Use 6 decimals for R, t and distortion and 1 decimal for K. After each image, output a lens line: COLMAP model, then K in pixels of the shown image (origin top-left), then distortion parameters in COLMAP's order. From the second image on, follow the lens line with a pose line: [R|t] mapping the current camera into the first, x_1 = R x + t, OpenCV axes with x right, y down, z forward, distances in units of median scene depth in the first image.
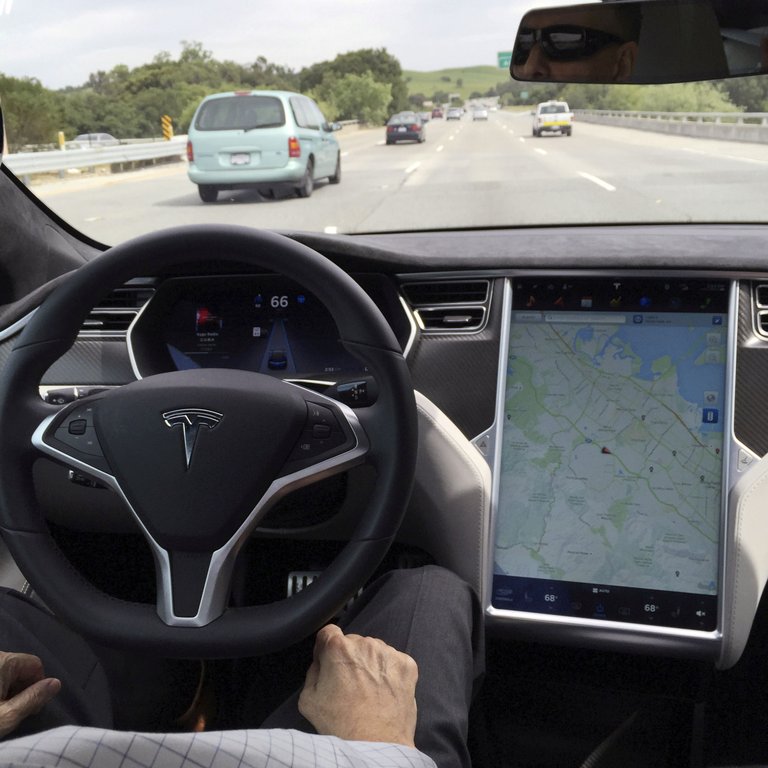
lens RADIAL K [[760.5, 0, 384.0], [0, 760.5, 384.0], [0, 0, 1]] dist [-0.005360, -0.007420]
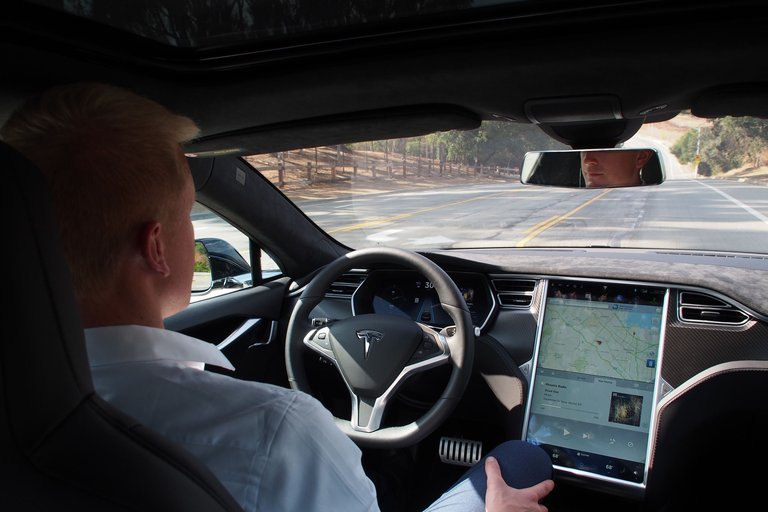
lens RADIAL K [[602.5, 0, 384.0], [0, 602.5, 256.0], [0, 0, 1]] dist [0.074884, 0.001920]
pose [[0.955557, 0.043848, -0.291526, 0.239970], [-0.087666, 0.986407, -0.138984, 0.049139], [0.281469, 0.158364, 0.946412, -0.590943]]
